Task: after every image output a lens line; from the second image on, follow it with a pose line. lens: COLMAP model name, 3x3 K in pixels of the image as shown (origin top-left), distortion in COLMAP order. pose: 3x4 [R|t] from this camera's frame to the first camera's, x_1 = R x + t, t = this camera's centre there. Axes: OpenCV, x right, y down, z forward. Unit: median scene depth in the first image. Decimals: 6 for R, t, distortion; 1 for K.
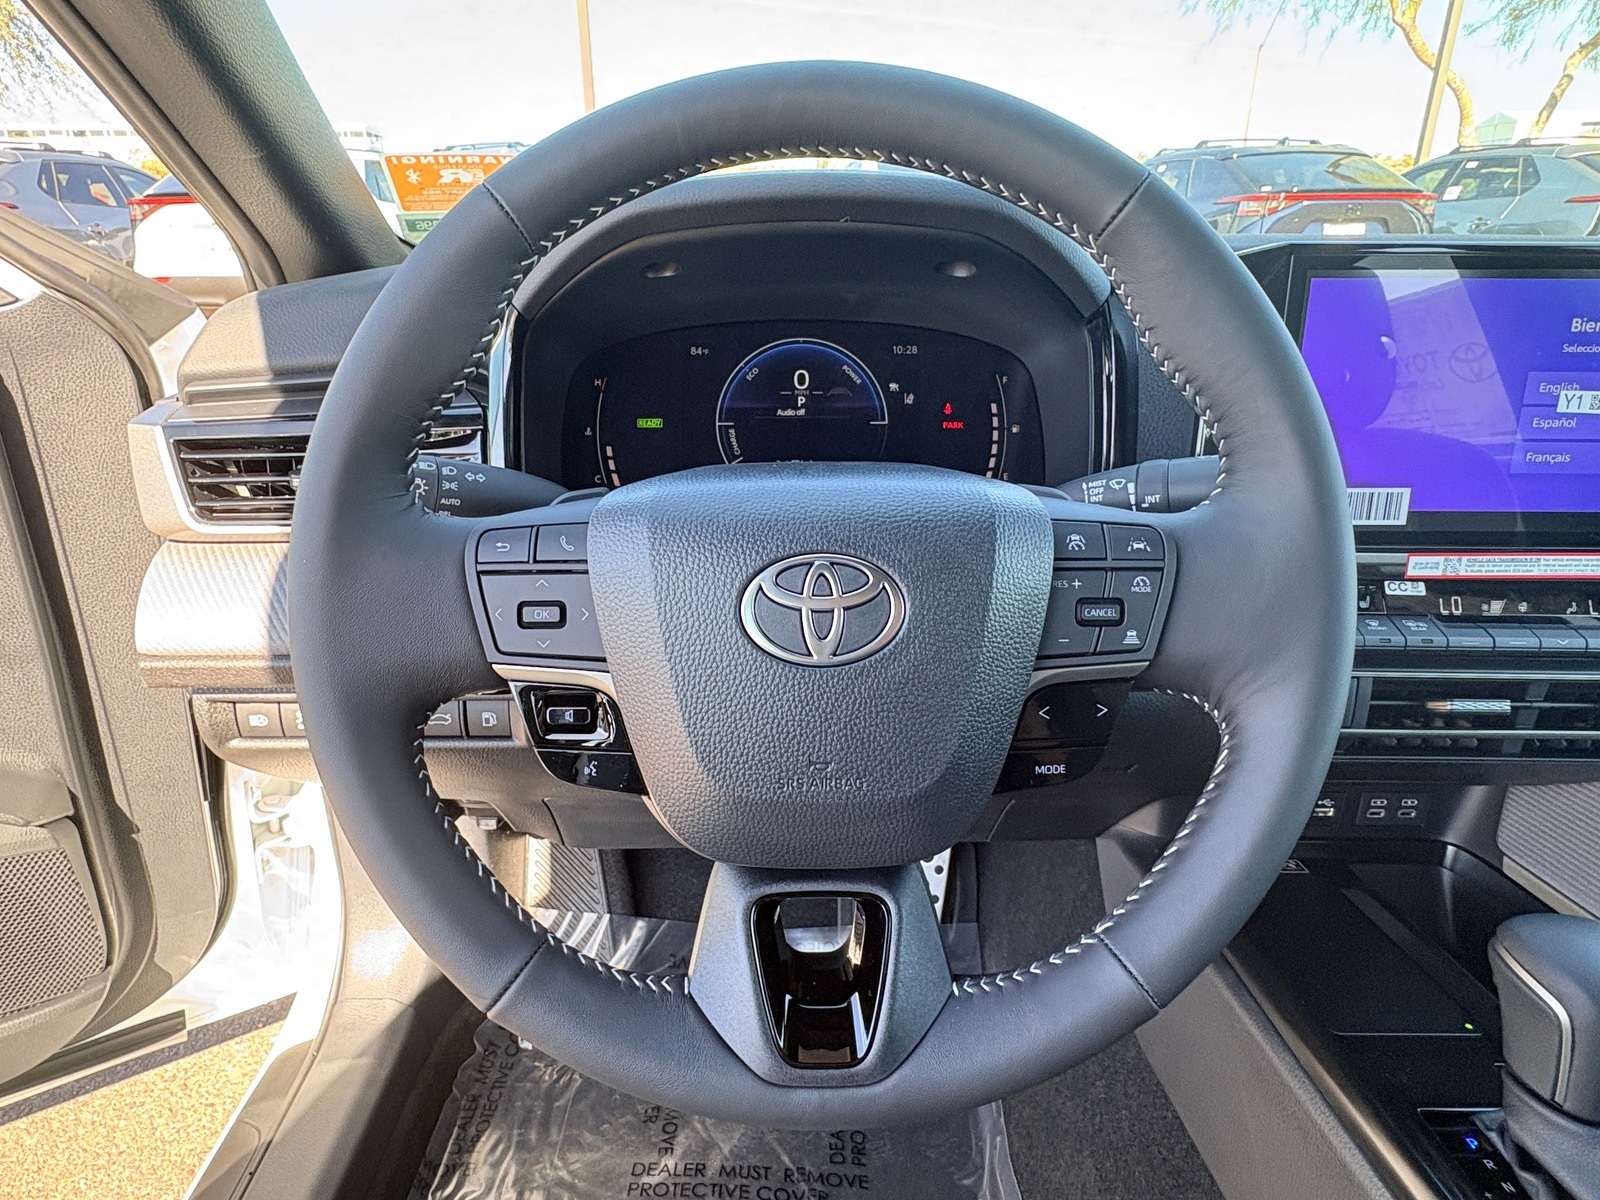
lens RADIAL K [[930.1, 0, 777.1], [0, 930.1, 599.9], [0, 0, 1]] dist [0.003127, 0.001261]
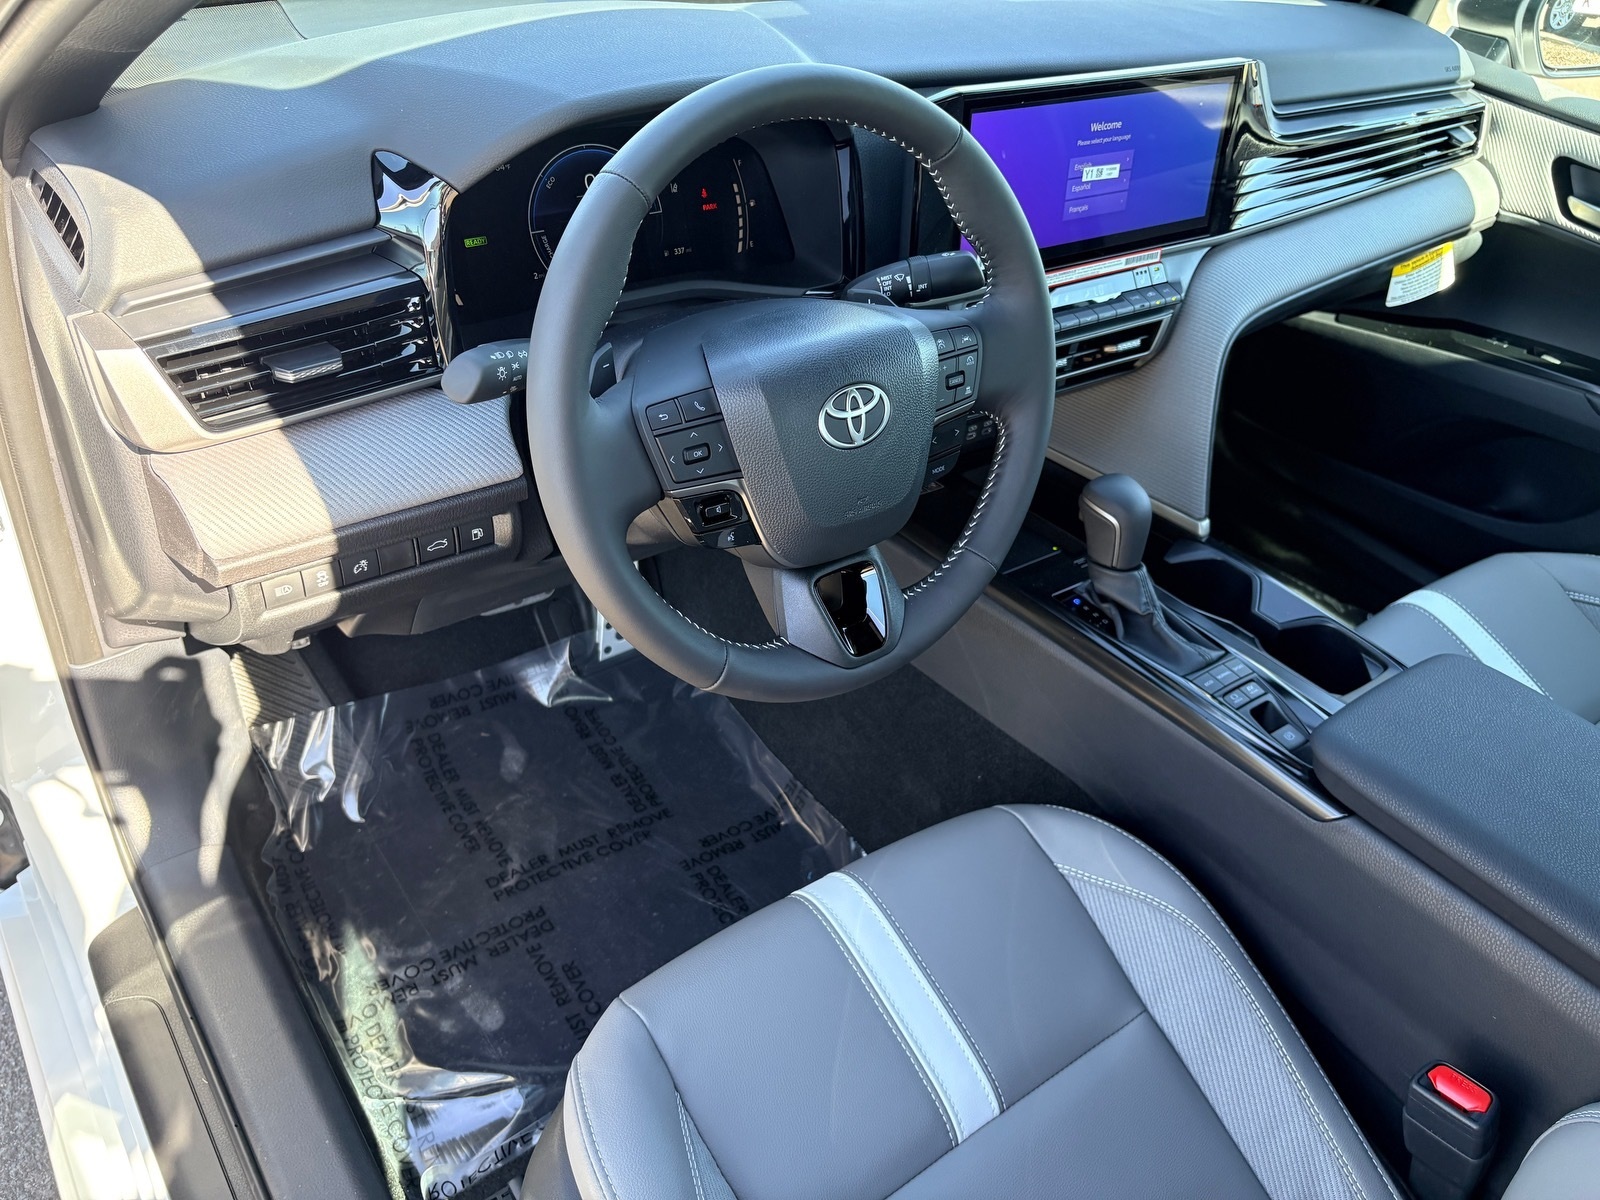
lens RADIAL K [[1221.3, 0, 812.1], [0, 1221.3, 598.8], [0, 0, 1]] dist [0.023960, -0.022287]
pose [[0.802979, -0.298651, 0.515783, -0.839009], [0.123048, 0.929823, 0.346827, -0.305981], [-0.583167, -0.215028, 0.783376, -0.548704]]
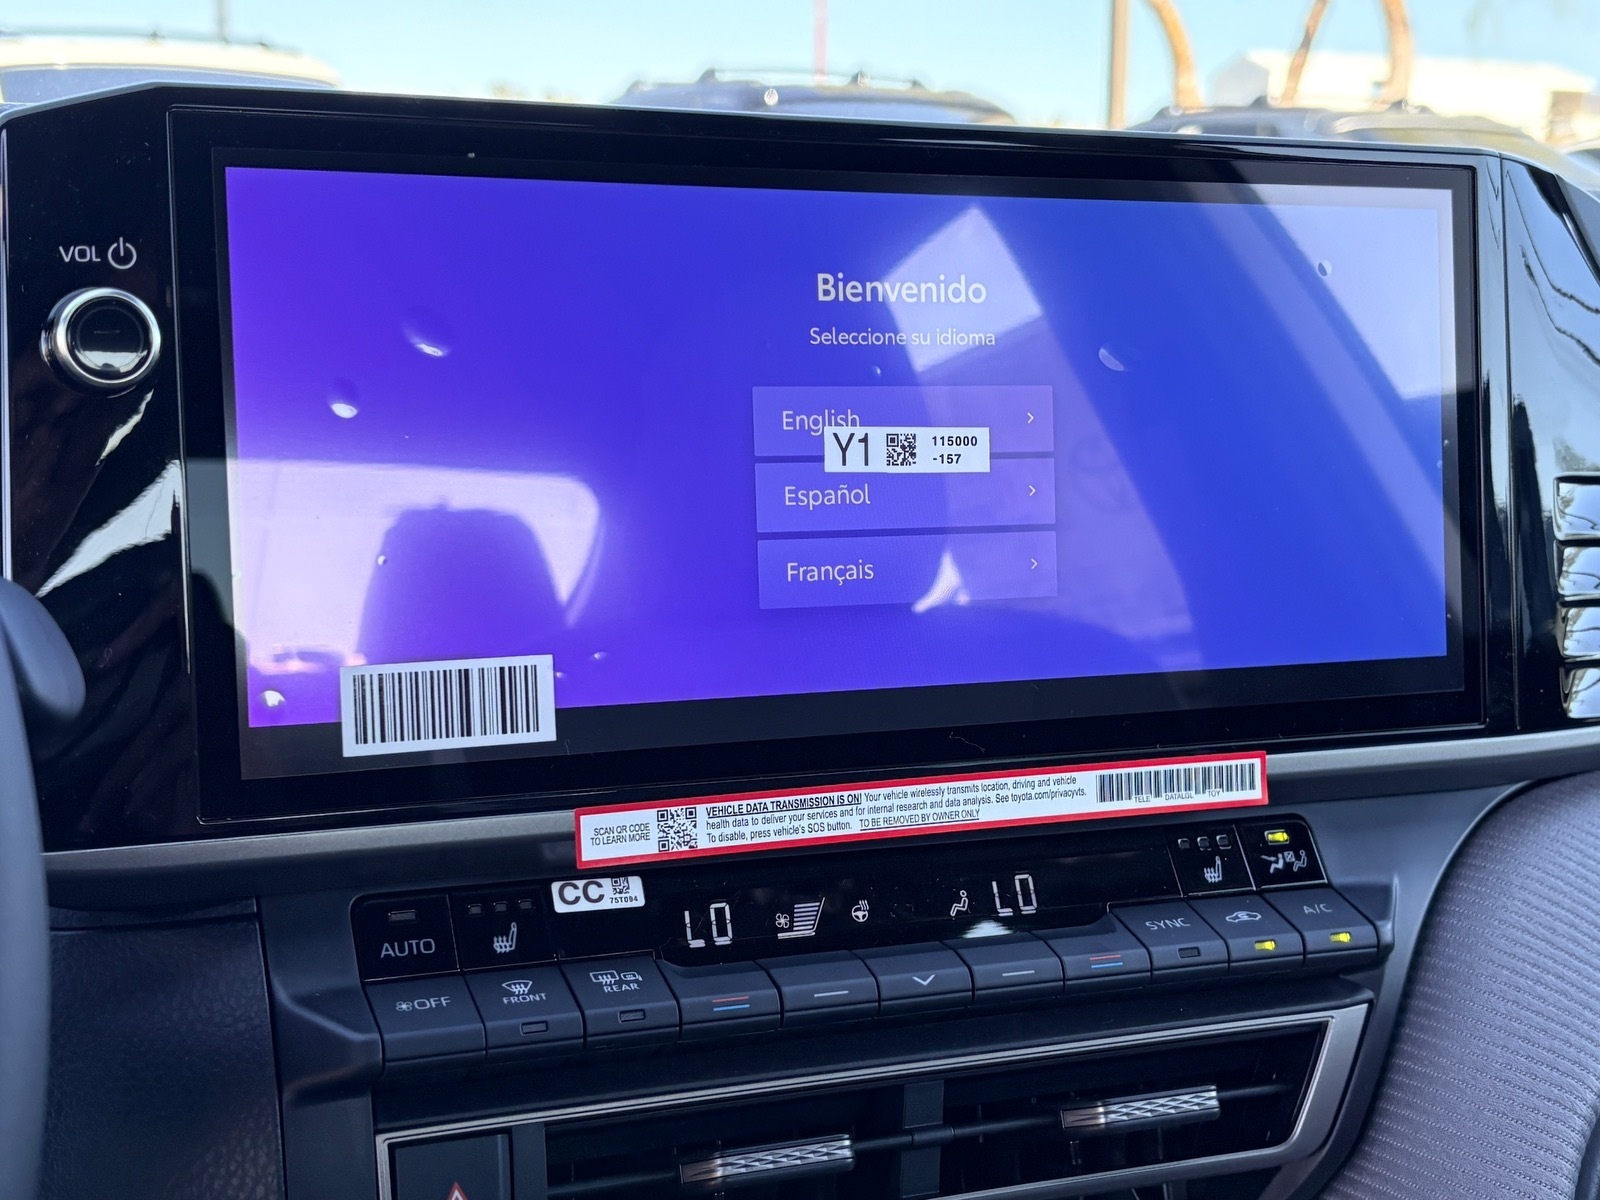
lens RADIAL K [[2240.2, 0, 814.1], [0, 2240.2, 597.4], [0, 0, 1]] dist [0.087094, 0.000000]
pose [[0.911938, -0.042949, 0.408074, 0.359359], [0.131673, 0.972542, -0.191896, 0.063557], [-0.388627, 0.228730, 0.892553, 0.037060]]
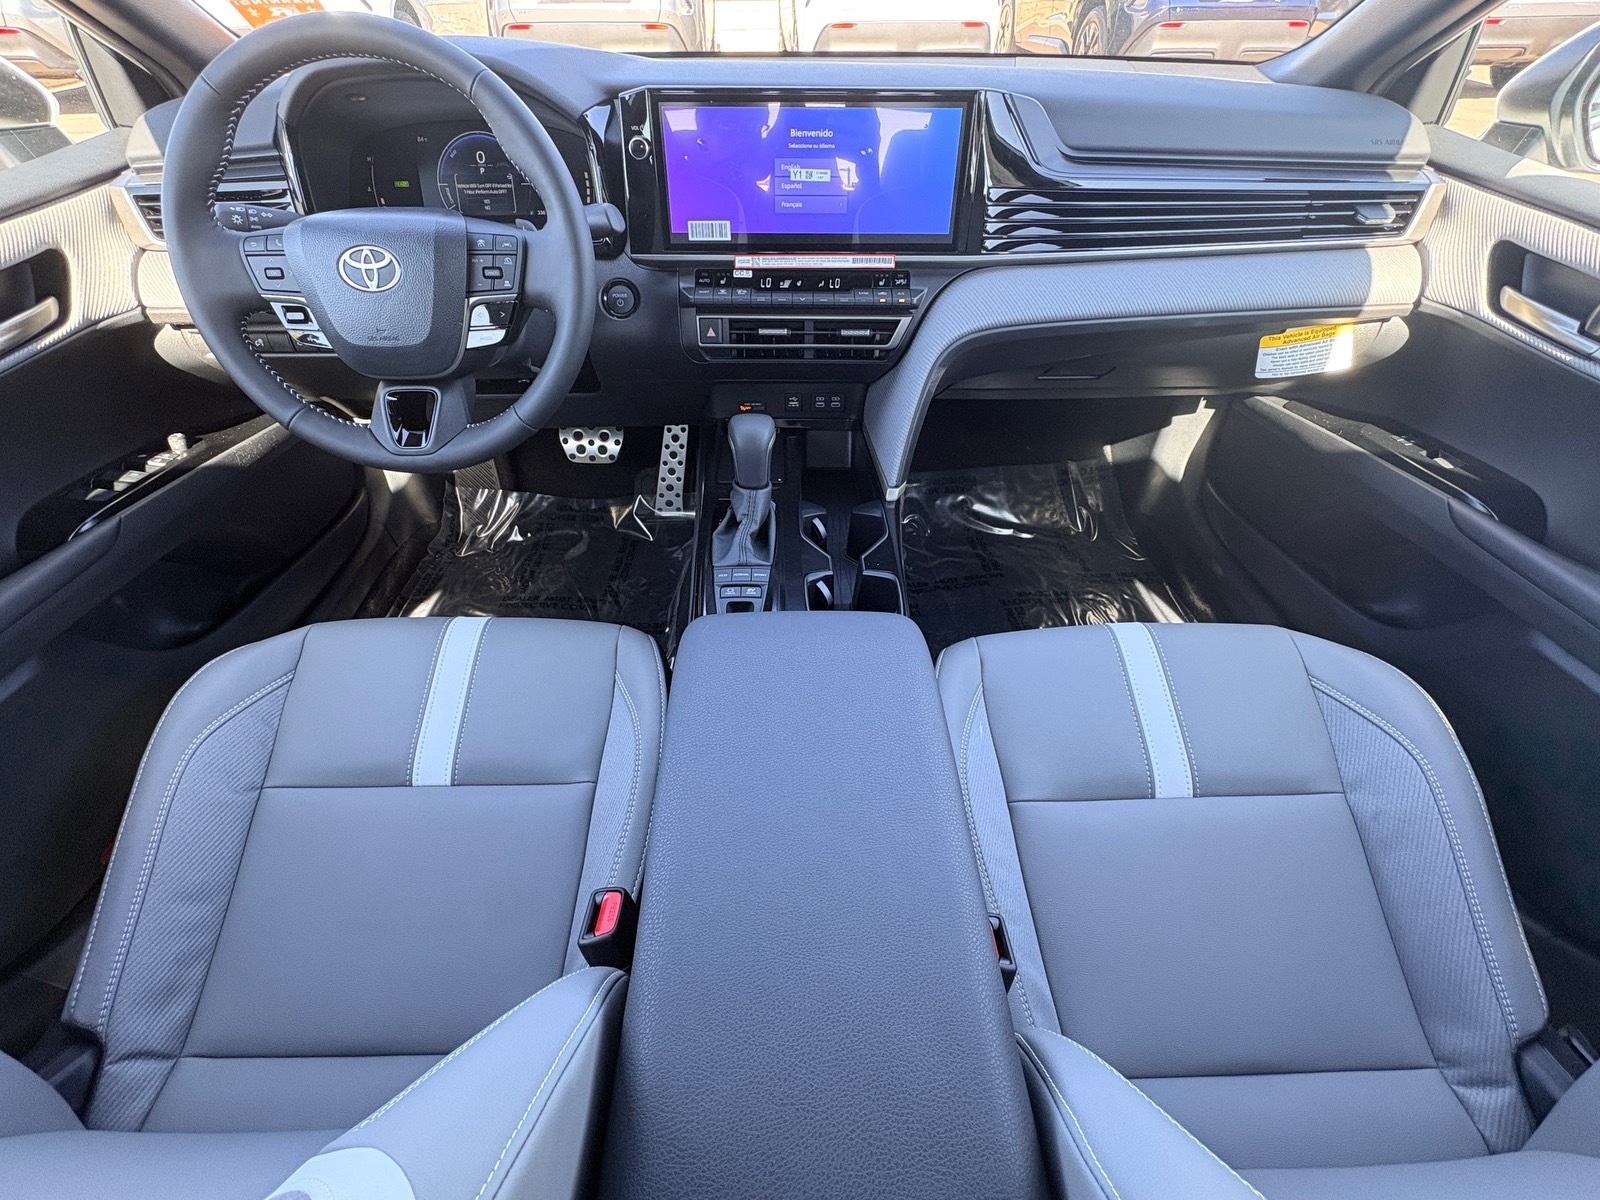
lens RADIAL K [[719.9, 0, 801.0], [0, 719.9, 598.2], [0, 0, 1]] dist [0.003578, -0.000984]
pose [[0.999900, -0.008049, 0.011588, 0.783517], [0.003598, 0.939615, 0.342216, 0.121460], [-0.013642, -0.342140, 0.939550, -0.804012]]
